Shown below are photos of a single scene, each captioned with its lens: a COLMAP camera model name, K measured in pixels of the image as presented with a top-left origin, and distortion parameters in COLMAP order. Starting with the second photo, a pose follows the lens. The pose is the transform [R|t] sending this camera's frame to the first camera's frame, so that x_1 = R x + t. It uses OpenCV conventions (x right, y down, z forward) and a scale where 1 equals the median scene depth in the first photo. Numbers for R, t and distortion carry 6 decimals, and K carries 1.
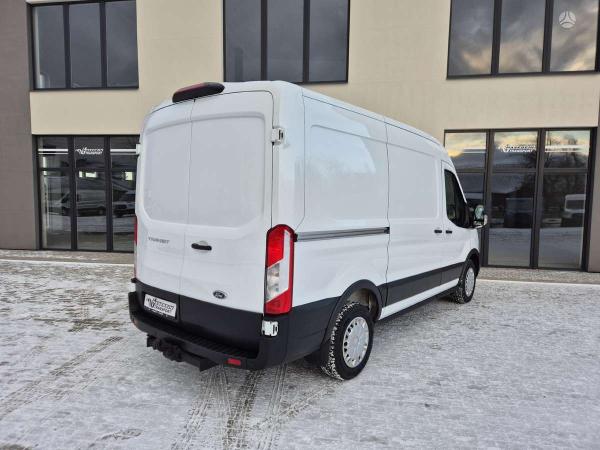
lens RADIAL K [[423.7, 0, 299.4], [0, 423.7, 224.3], [0, 0, 1]] dist [0.071763, -0.062618]
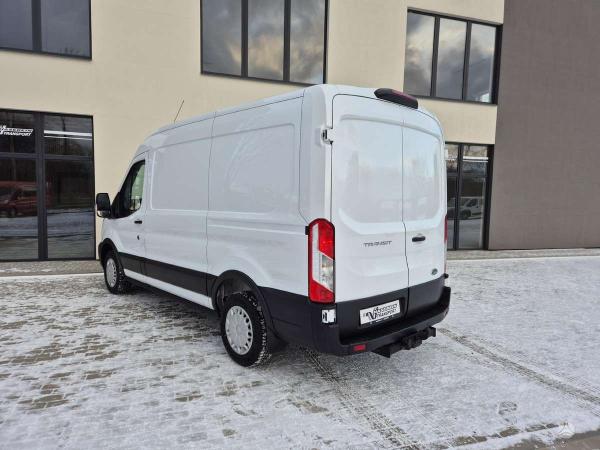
lens RADIAL K [[423.7, 0, 301.1], [0, 423.7, 227.6], [0, 0, 1]] dist [0.071763, -0.062618]
pose [[0.866588, -0.034116, 0.497856, -0.483597], [0.024702, 0.999370, 0.025485, -0.006828], [-0.498412, -0.009787, 0.866885, 0.094412]]
